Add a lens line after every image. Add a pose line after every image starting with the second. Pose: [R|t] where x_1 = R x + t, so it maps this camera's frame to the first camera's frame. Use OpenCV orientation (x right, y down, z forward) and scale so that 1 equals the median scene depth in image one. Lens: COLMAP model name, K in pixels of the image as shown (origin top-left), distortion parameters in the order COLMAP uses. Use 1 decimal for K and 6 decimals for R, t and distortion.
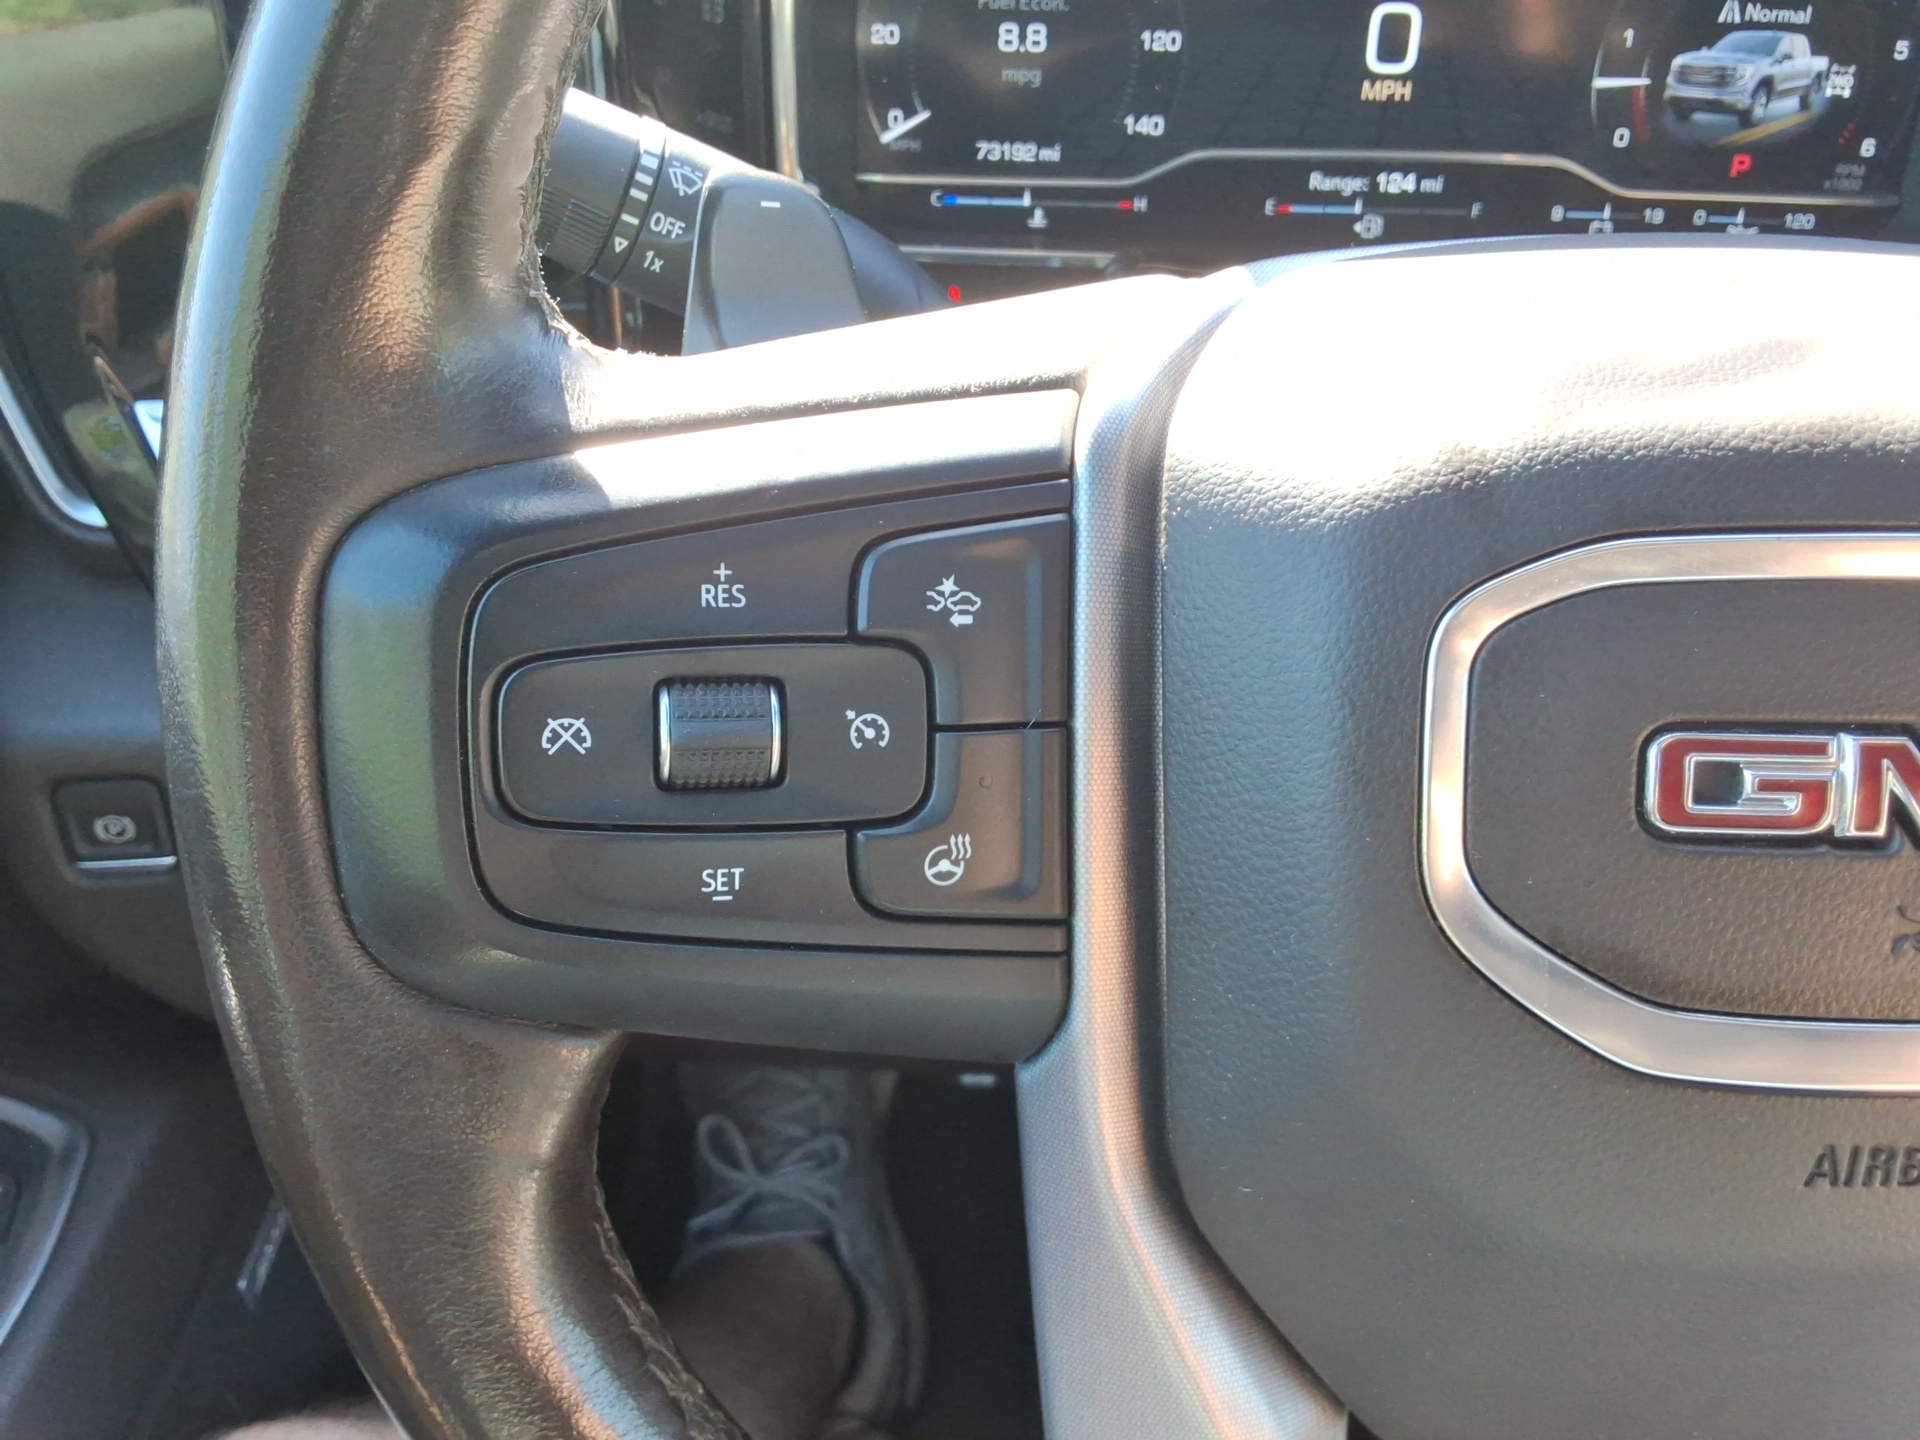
lens RADIAL K [[1583.1, 0, 965.8], [0, 1583.1, 704.2], [0, 0, 1]] dist [0.120626, -0.213201]
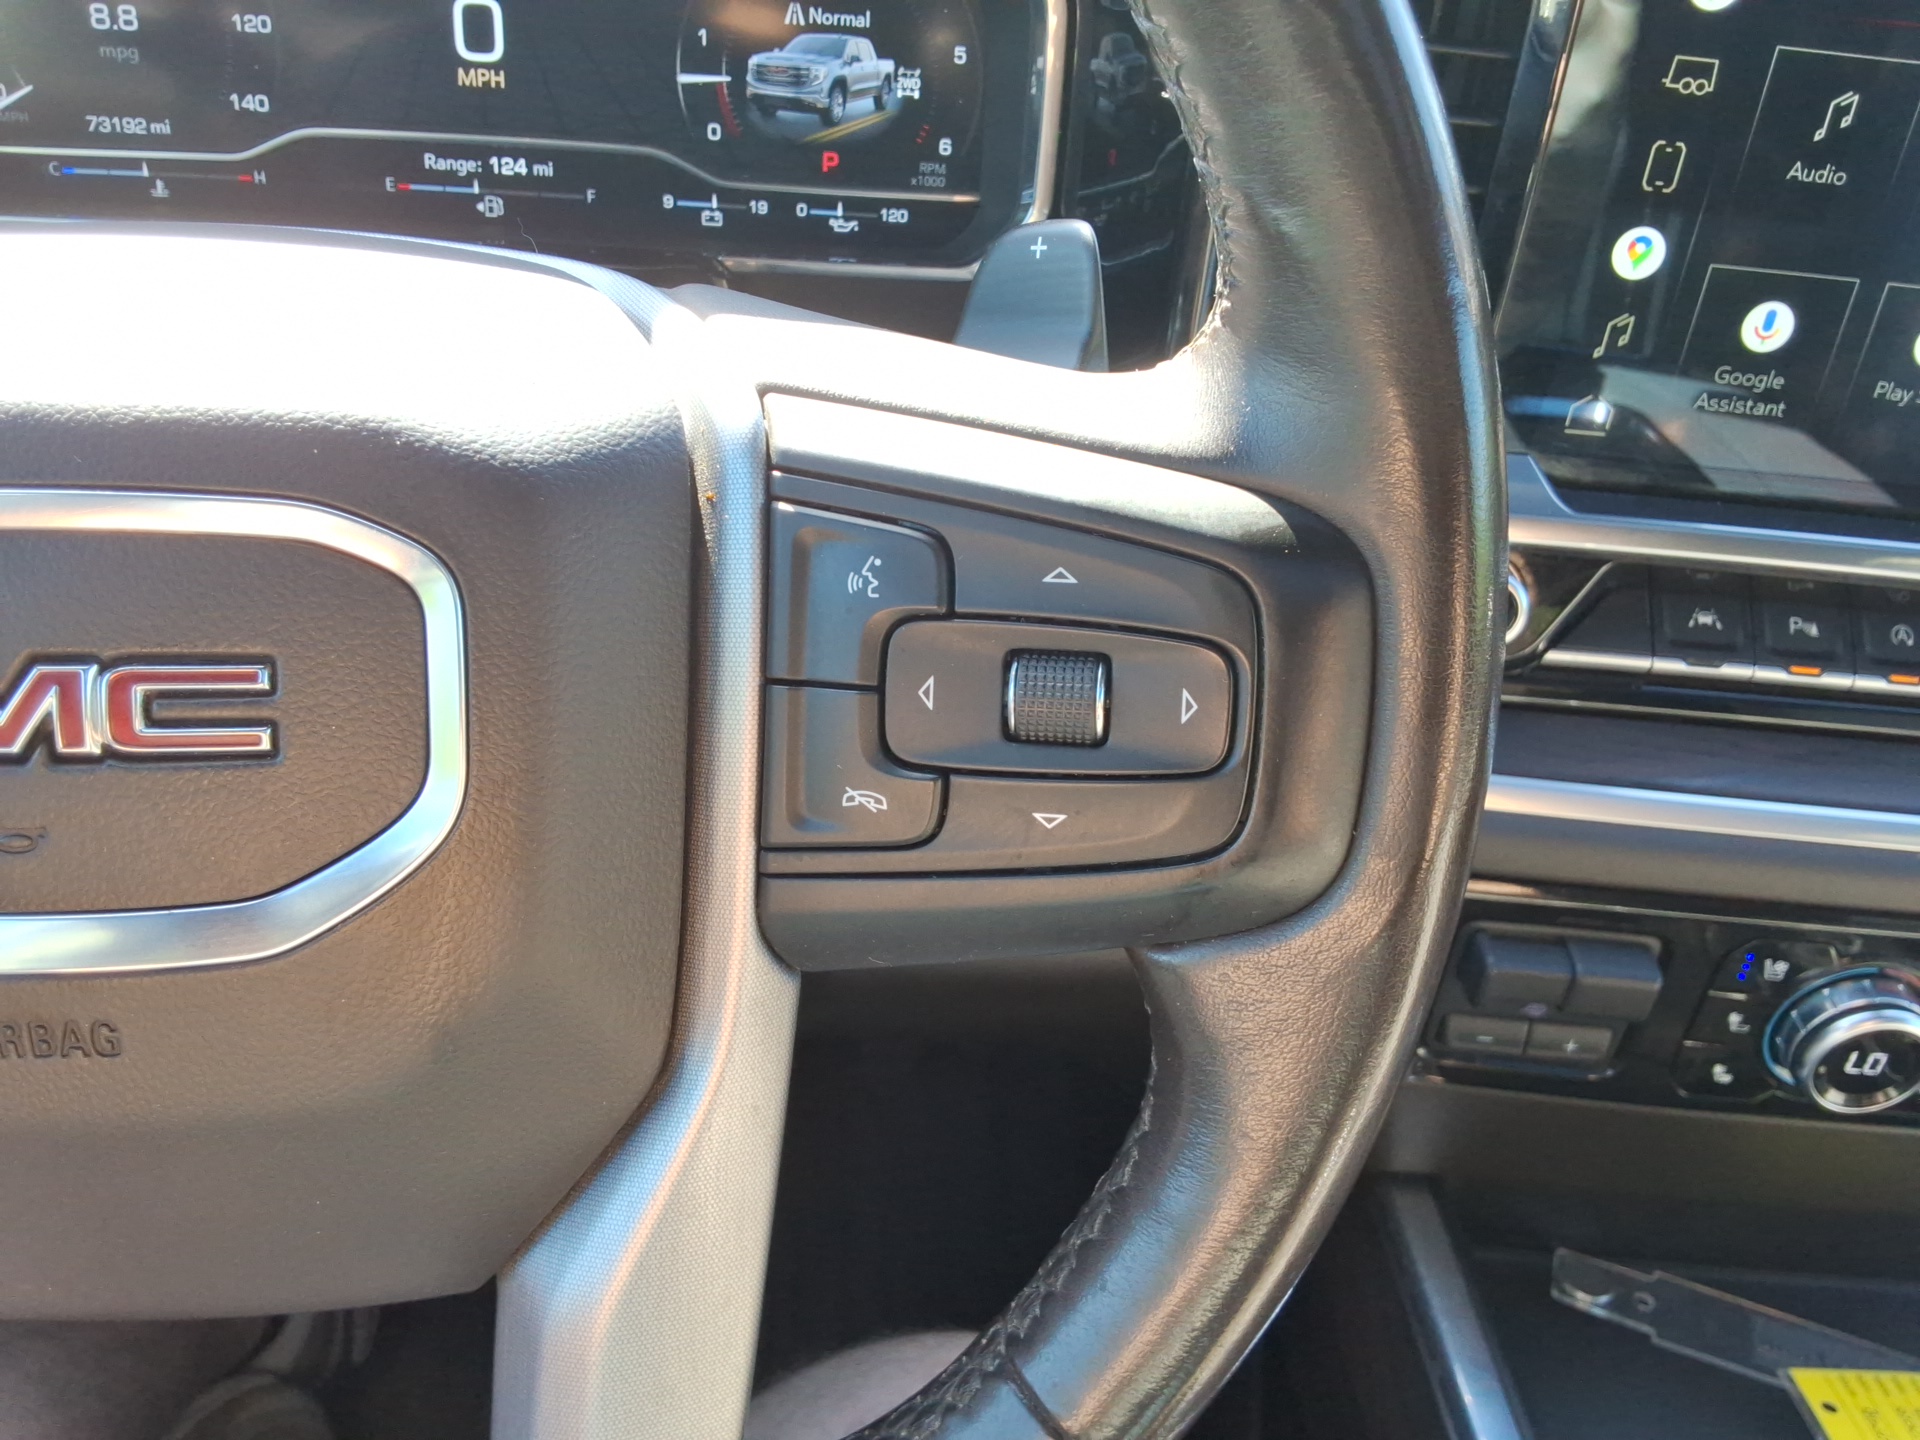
lens RADIAL K [[1573.1, 0, 973.3], [0, 1573.1, 702.2], [0, 0, 1]] dist [0.125005, -0.227951]
pose [[0.992073, -0.013769, 0.124907, 0.447768], [0.011724, 0.999785, 0.017092, 0.013481], [-0.125115, -0.015492, 0.992021, -0.087064]]
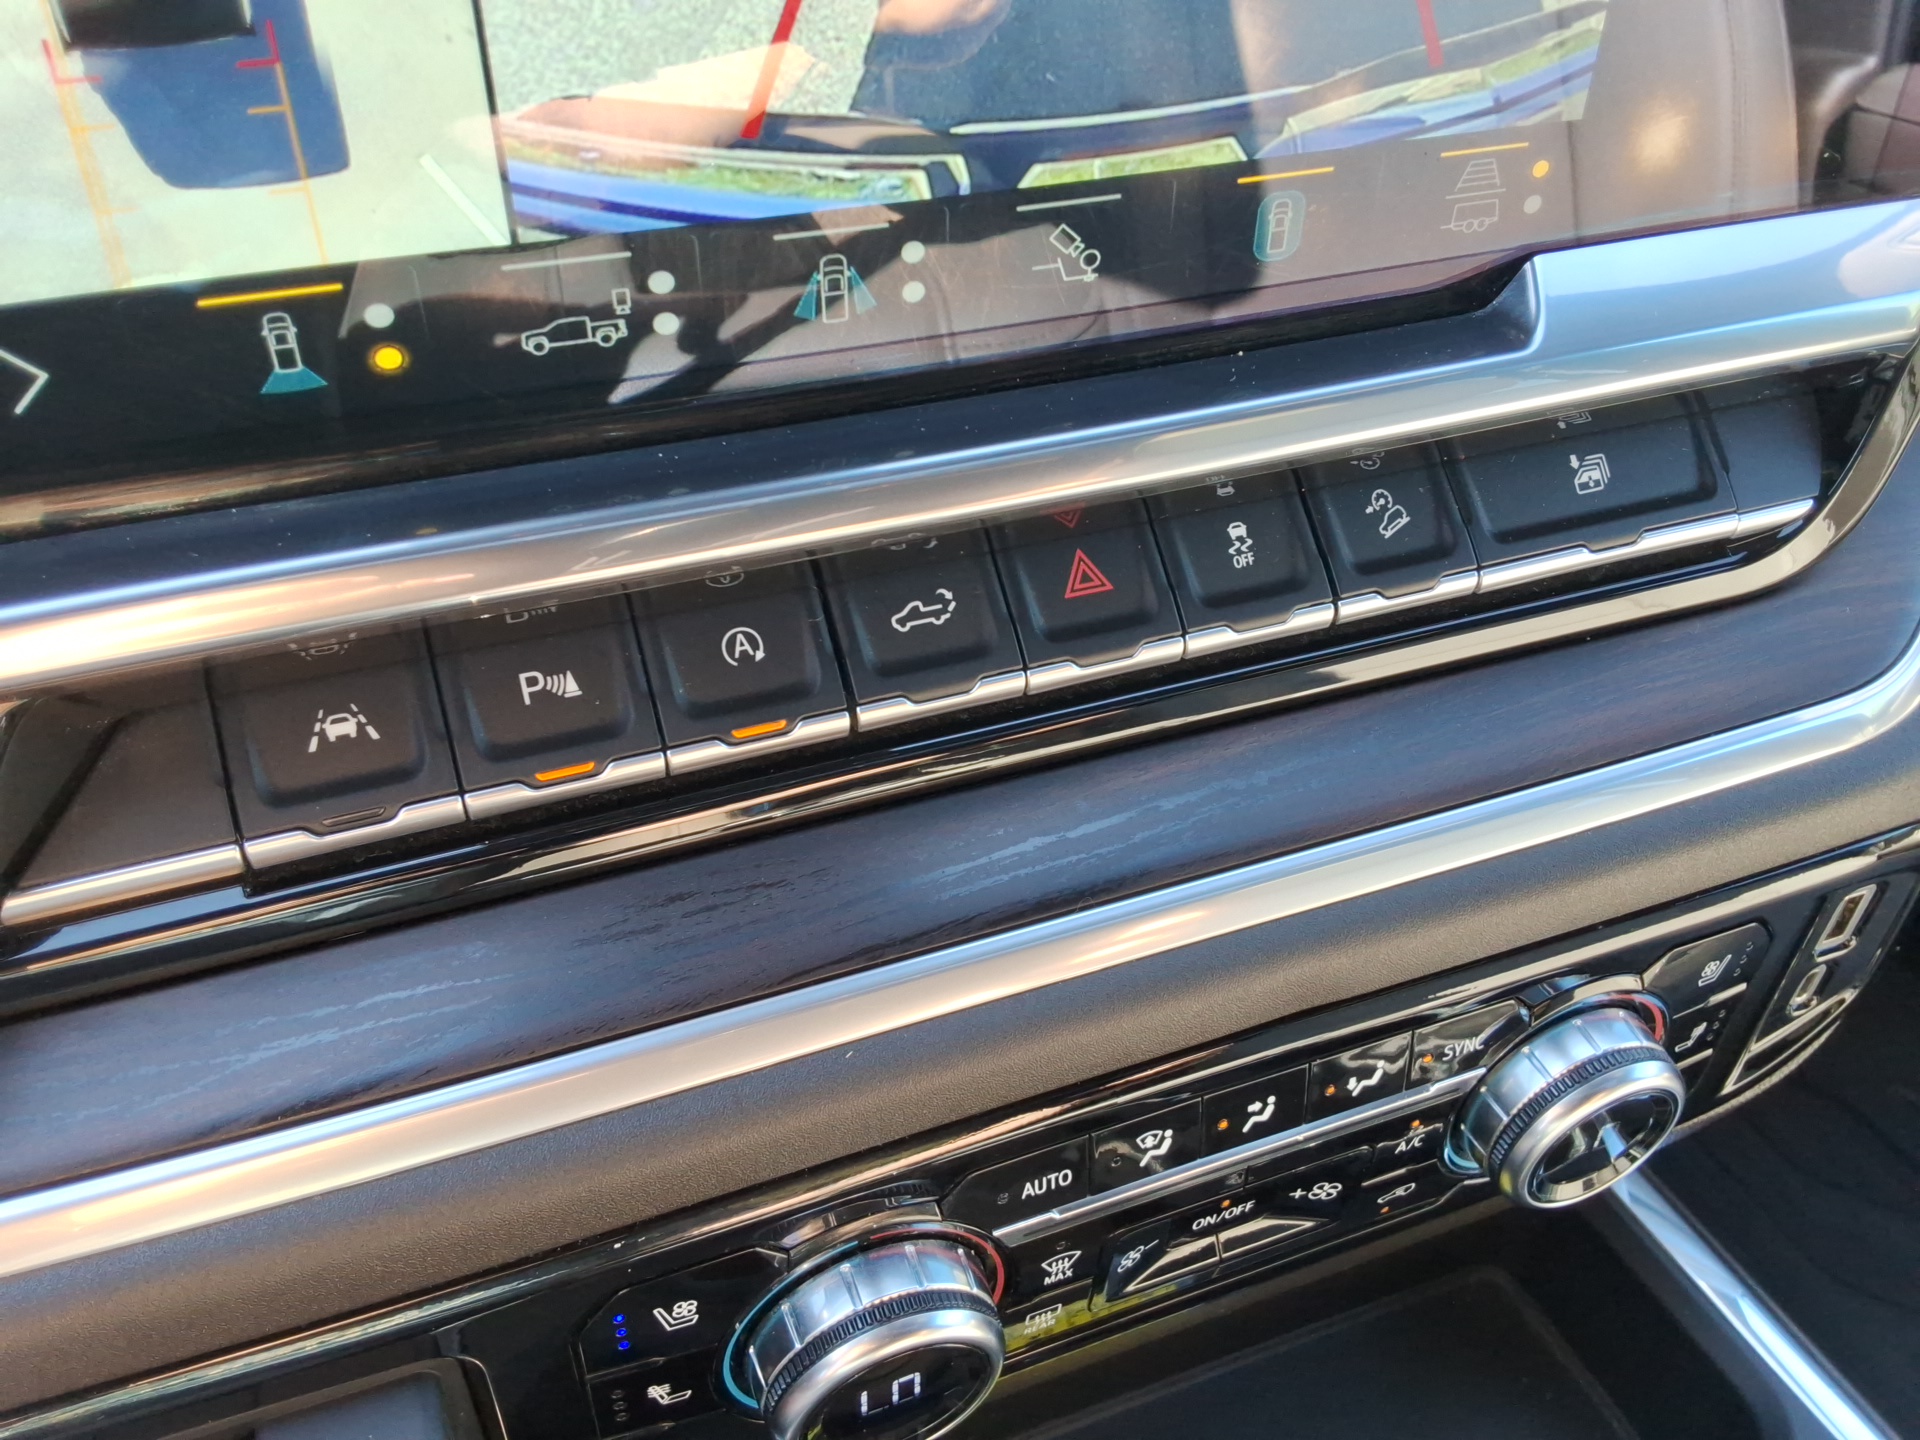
lens RADIAL K [[1537.4, 0, 977.2], [0, 1537.4, 696.3], [0, 0, 1]] dist [0.120319, -0.184868]
pose [[0.868032, -0.309860, 0.387953, 1.030587], [0.258776, 0.949185, 0.179118, -0.062333], [-0.423741, -0.055087, 0.904107, 0.347596]]
